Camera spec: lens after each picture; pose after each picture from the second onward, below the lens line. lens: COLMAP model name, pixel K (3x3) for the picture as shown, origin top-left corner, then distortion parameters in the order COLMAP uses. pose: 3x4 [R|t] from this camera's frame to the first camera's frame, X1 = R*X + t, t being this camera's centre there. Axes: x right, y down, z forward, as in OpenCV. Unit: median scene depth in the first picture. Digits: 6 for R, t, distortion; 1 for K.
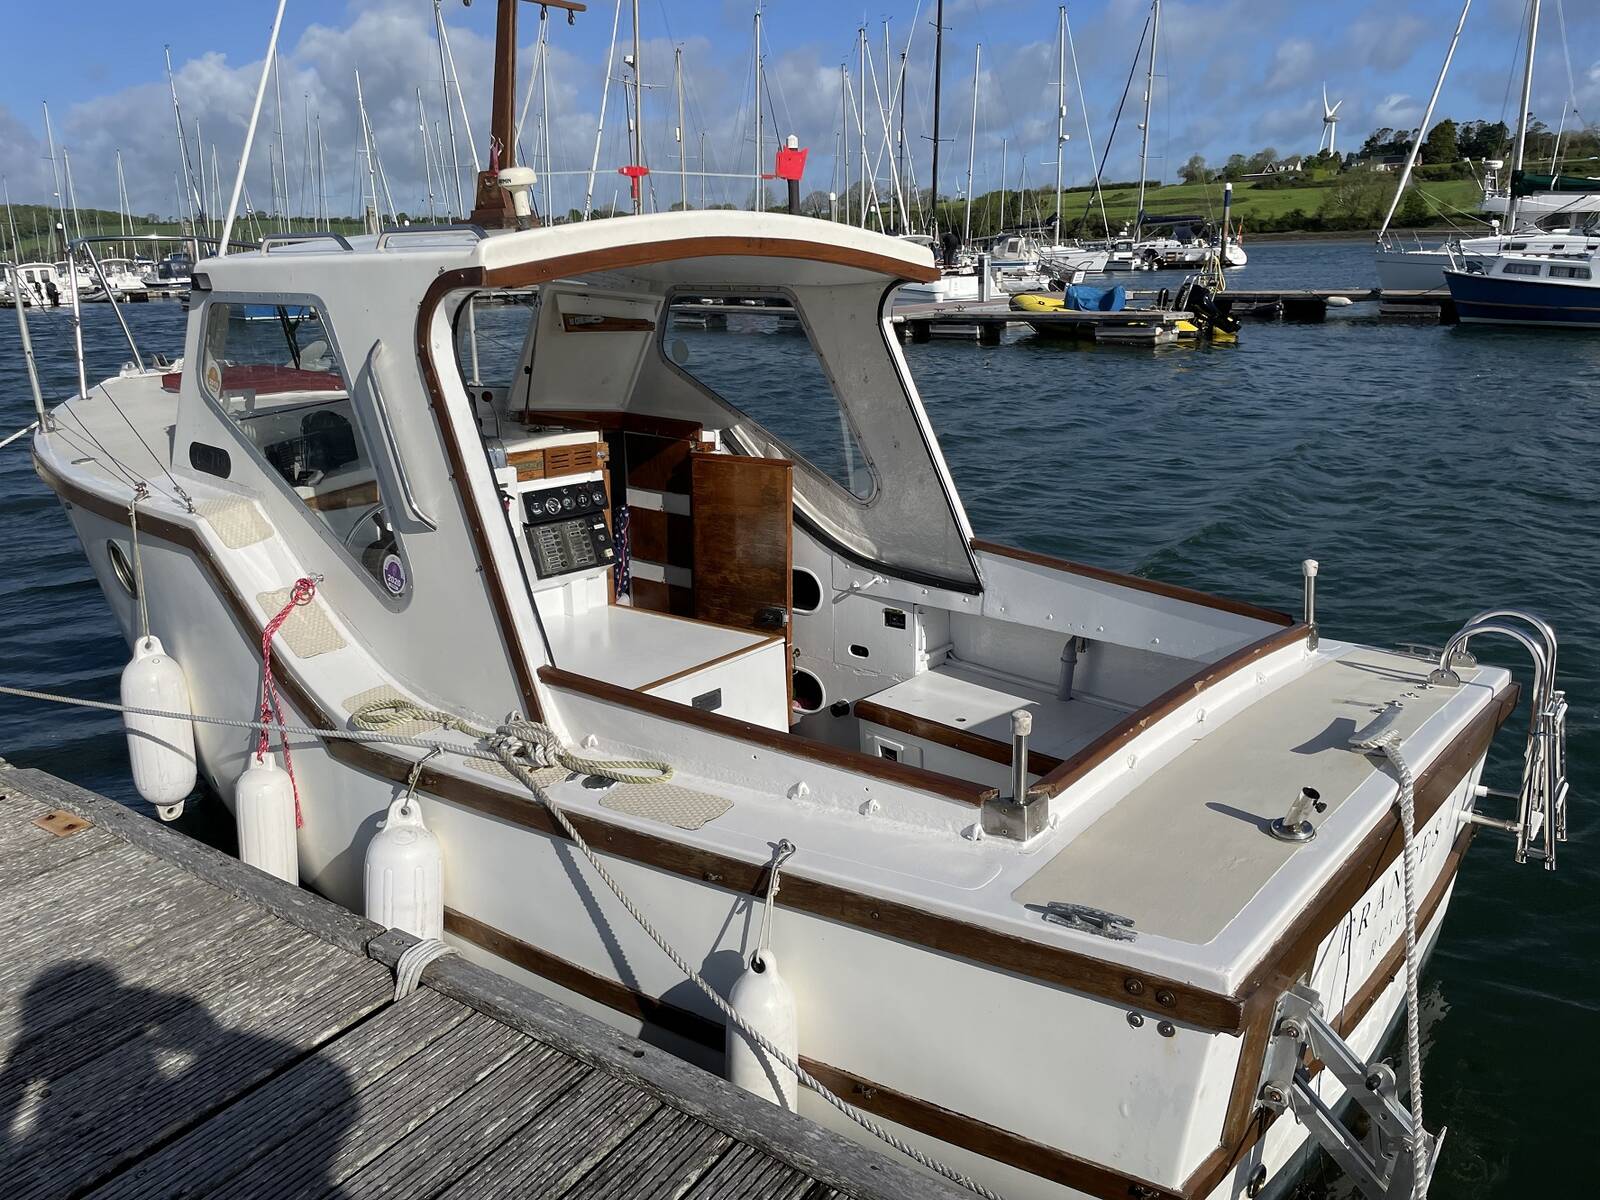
lens RADIAL K [[1198.0, 0, 800.0], [0, 1198.0, 600.0], [0, 0, 1]] dist [0.074533, -0.102806]
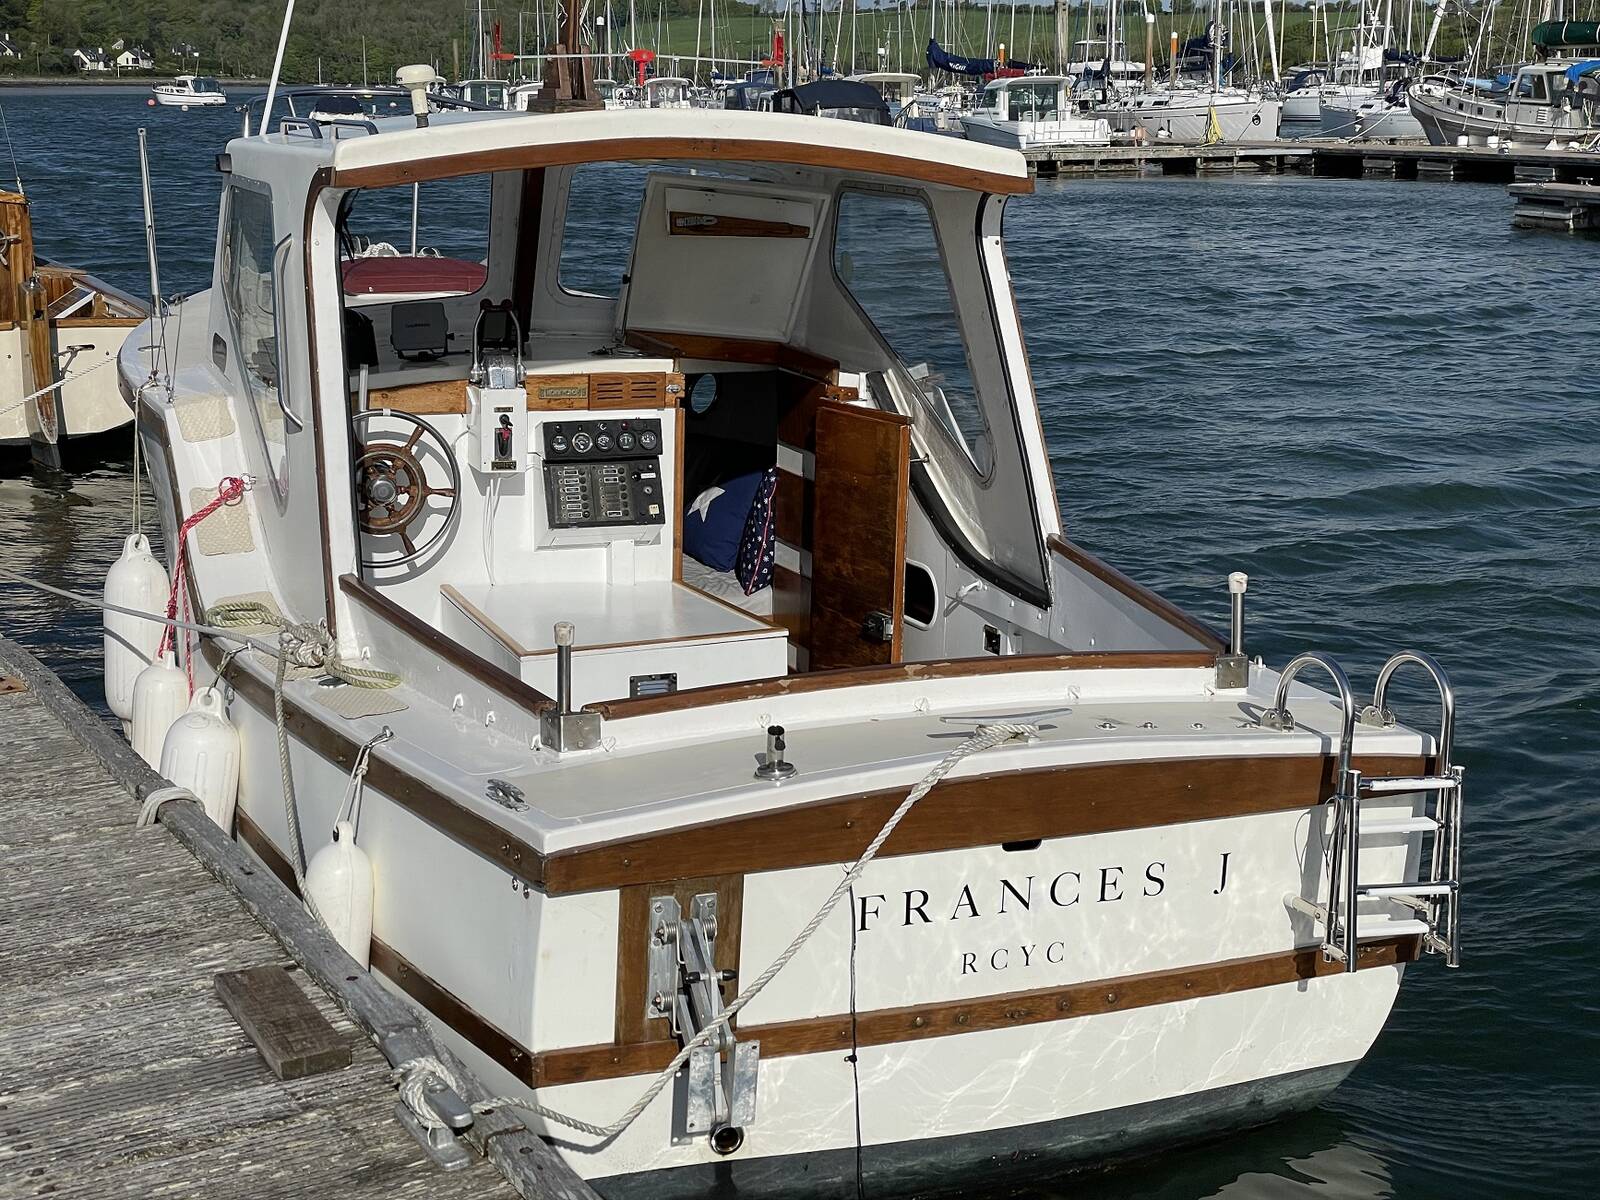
lens RADIAL K [[2362.1, 0, 799.7], [0, 2362.1, 610.6], [0, 0, 1]] dist [0.122962, 0.064107]
pose [[0.893235, 0.118224, -0.433768, 0.640844], [-0.142632, 0.989484, -0.024029, 0.052951], [0.426366, 0.083333, 0.900704, -0.383893]]
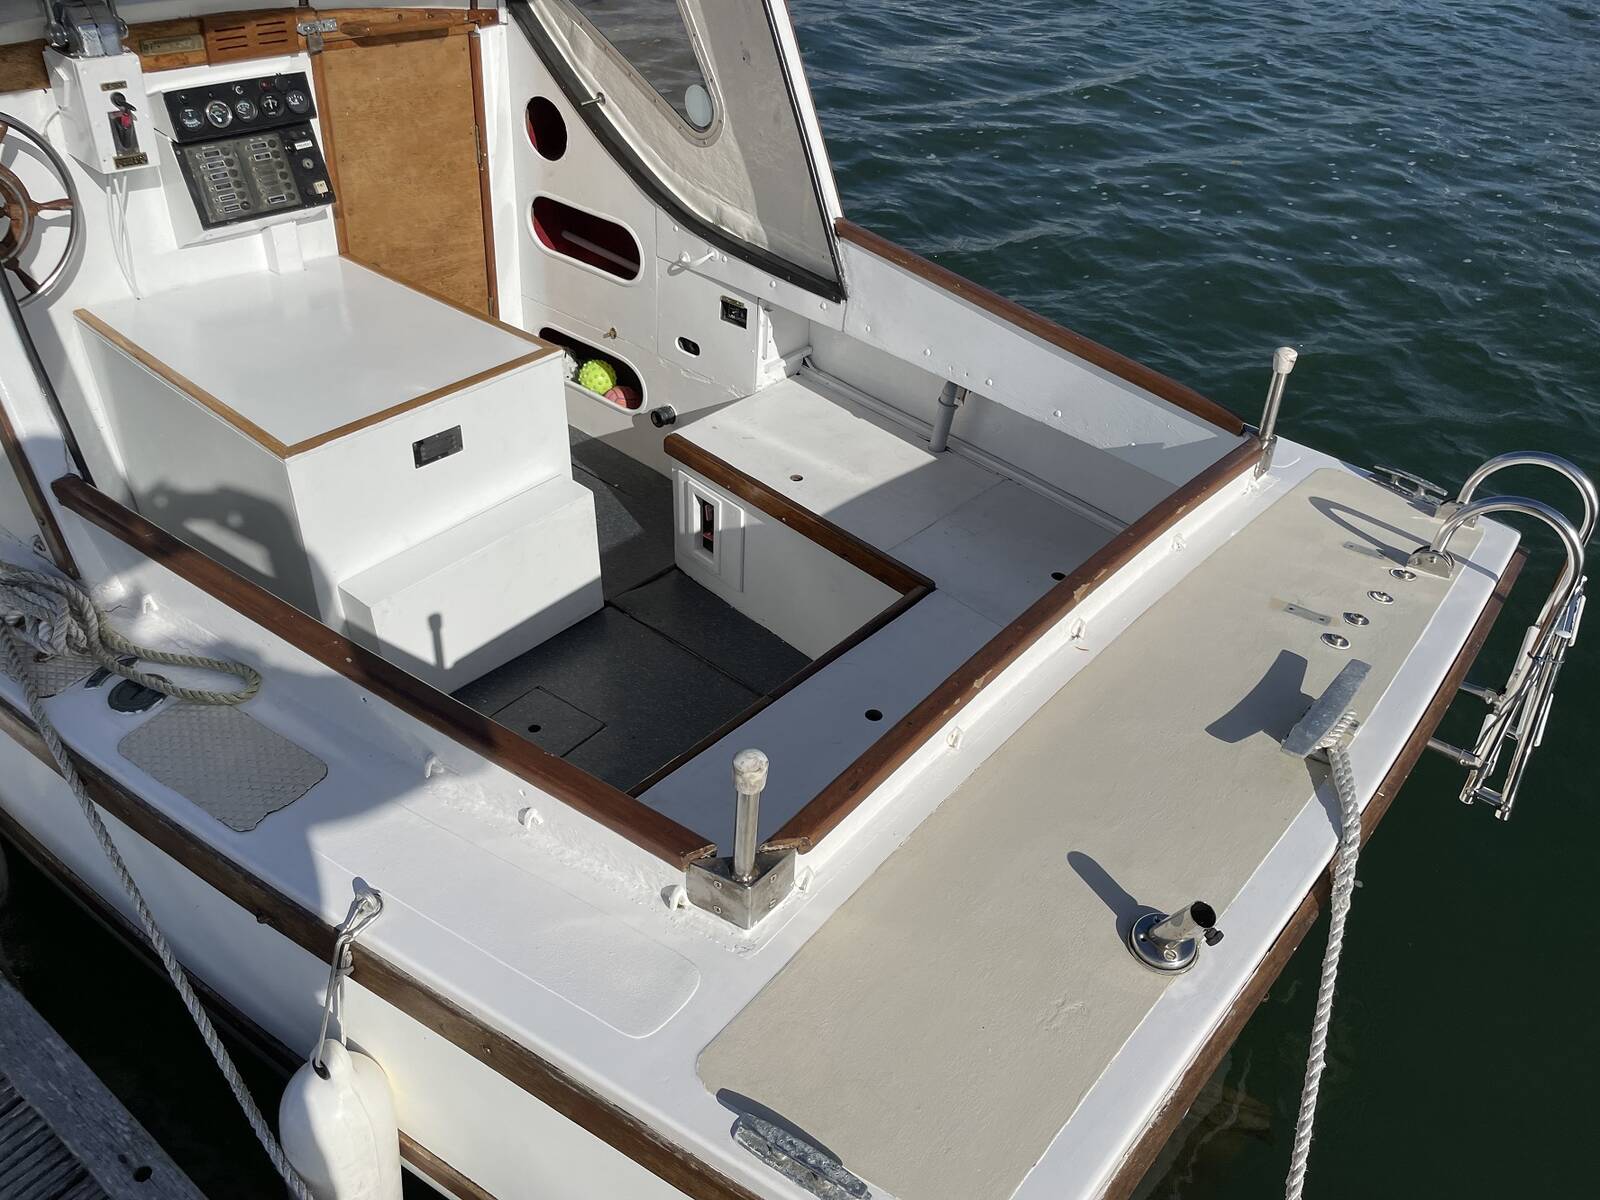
lens RADIAL K [[1200.9, 0, 819.9], [0, 1200.9, 610.9], [0, 0, 1]] dist [0.073913, -0.102351]
pose [[0.995112, 0.054098, 0.082618, 0.085608], [-0.080785, 0.927118, 0.365958, -0.096263], [-0.056799, -0.370844, 0.926957, 0.251017]]
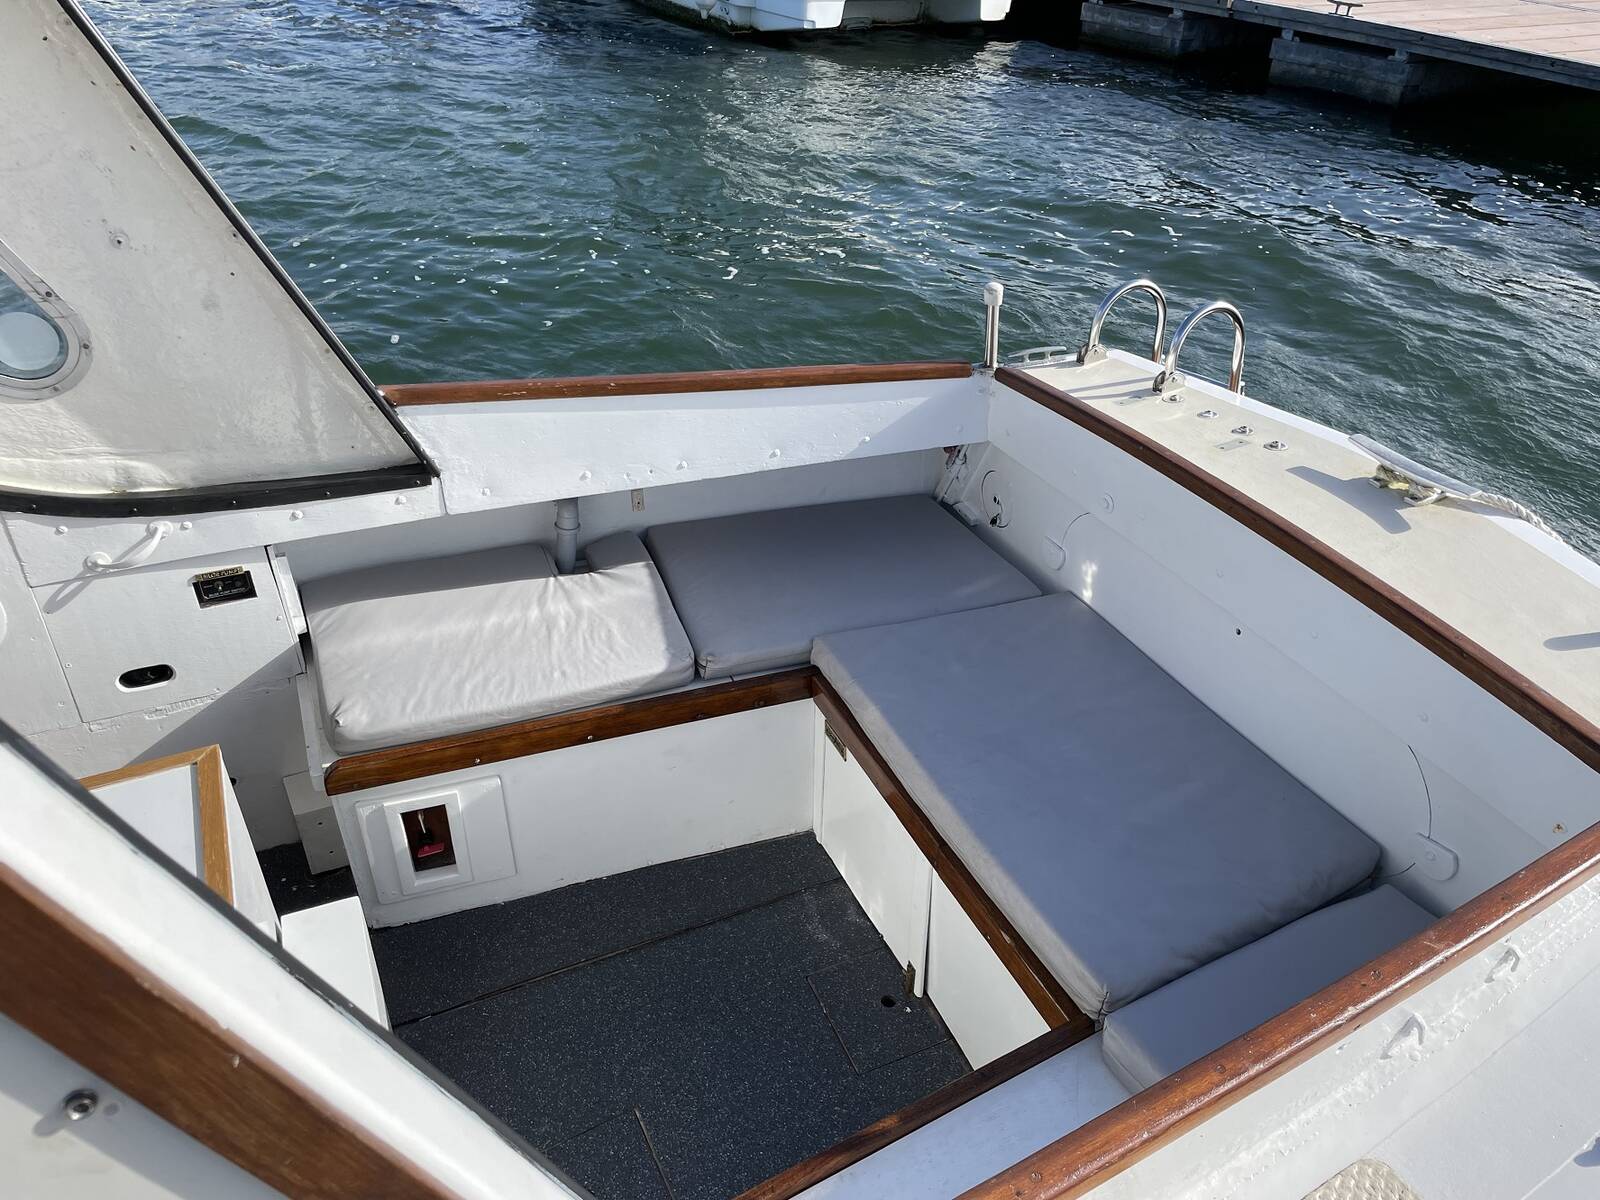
lens RADIAL K [[1200.9, 0, 819.9], [0, 1200.9, 610.9], [0, 0, 1]] dist [0.073913, -0.102351]
pose [[0.349730, -0.478361, 0.805518, -0.261068], [0.175787, 0.878051, 0.445114, -0.166220], [-0.920211, -0.014071, 0.391170, 0.612292]]
